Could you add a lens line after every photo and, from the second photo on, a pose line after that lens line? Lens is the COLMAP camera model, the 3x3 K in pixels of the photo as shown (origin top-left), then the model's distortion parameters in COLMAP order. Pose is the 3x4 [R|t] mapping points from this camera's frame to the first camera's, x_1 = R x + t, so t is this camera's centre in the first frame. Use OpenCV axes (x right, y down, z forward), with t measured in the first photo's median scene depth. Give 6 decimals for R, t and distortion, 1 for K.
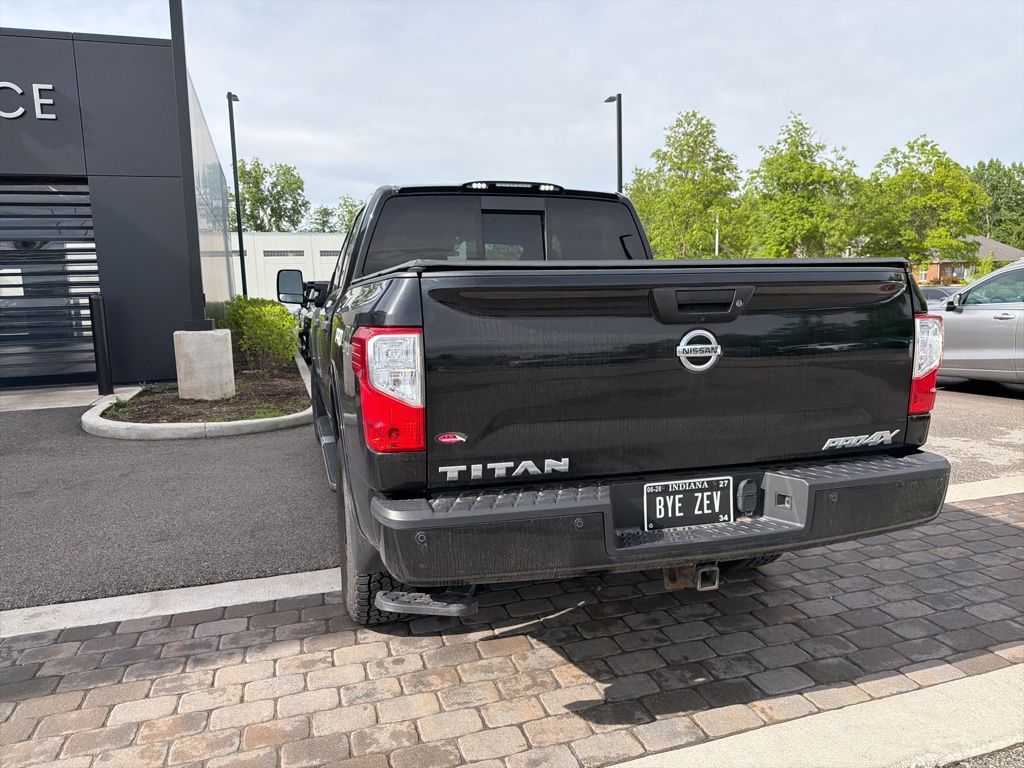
lens RADIAL K [[722.7, 0, 506.0], [0, 722.7, 395.0], [0, 0, 1]] dist [0.025764, -0.035518]
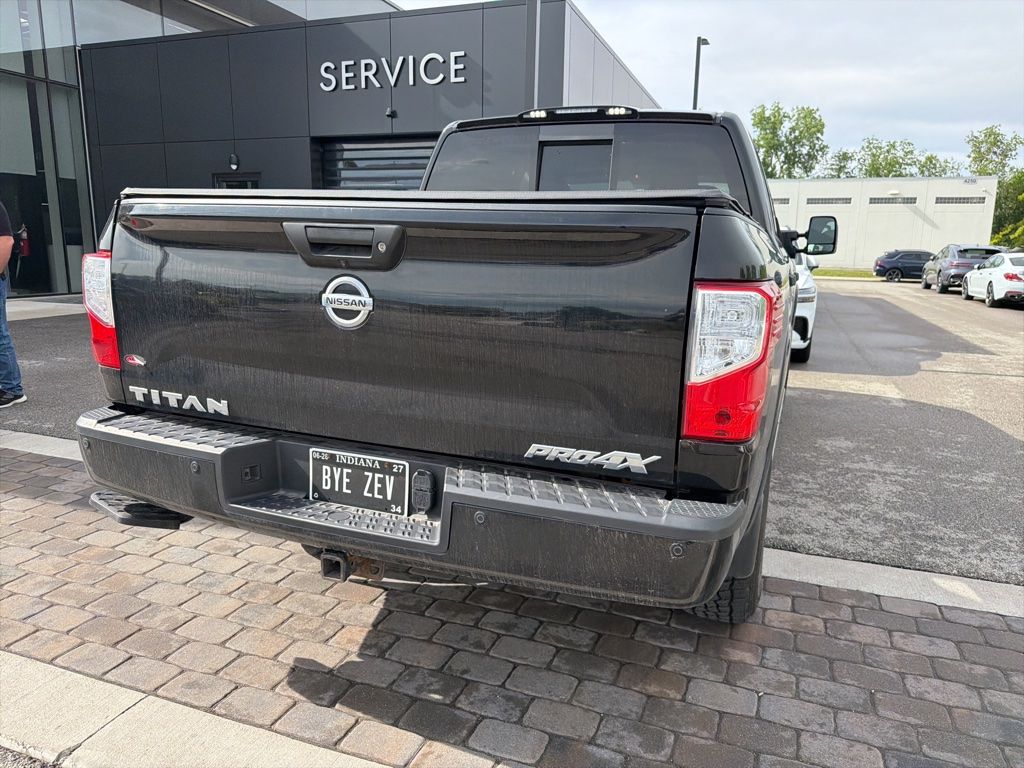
lens RADIAL K [[721.7, 0, 503.1], [0, 721.7, 391.6], [0, 0, 1]] dist [0.022495, -0.025507]
pose [[0.783204, 0.164660, -0.599566, 0.757570], [-0.126776, 0.986329, 0.105272, -0.057107], [0.608704, -0.006439, 0.793372, 0.367272]]
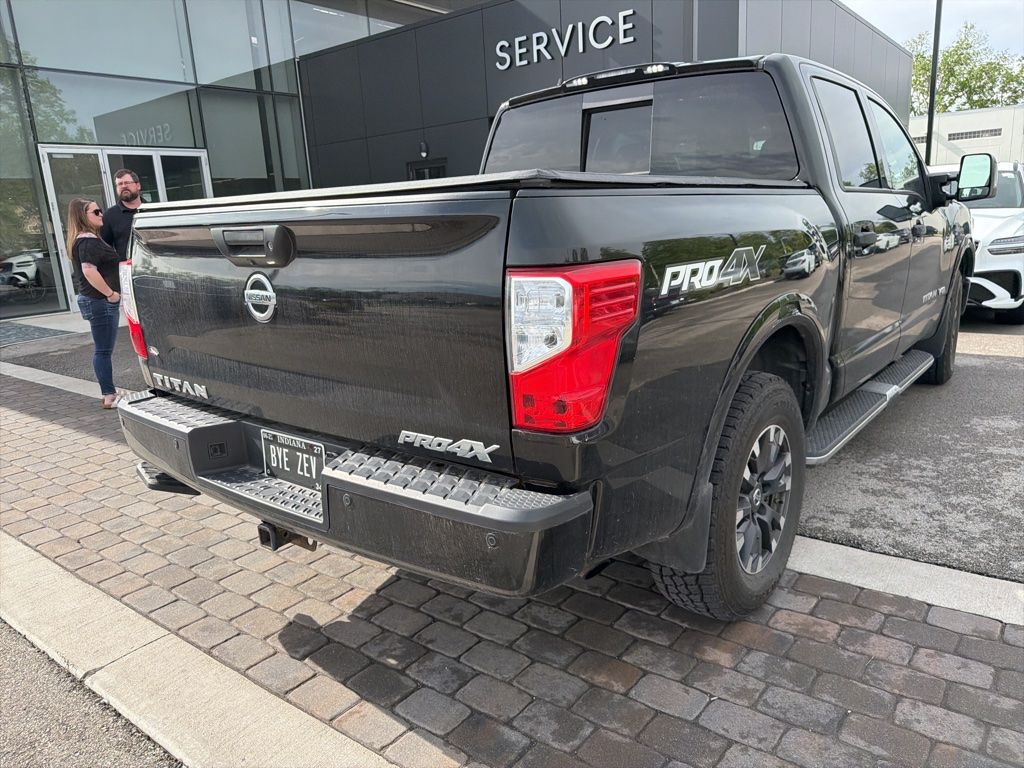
lens RADIAL K [[718.9, 0, 507.5], [0, 718.9, 392.8], [0, 0, 1]] dist [0.026507, -0.033064]
pose [[0.568996, 0.192411, -0.799514, 0.978596], [-0.076820, 0.980427, 0.181278, -0.108312], [0.818744, -0.041728, 0.572640, 0.598485]]
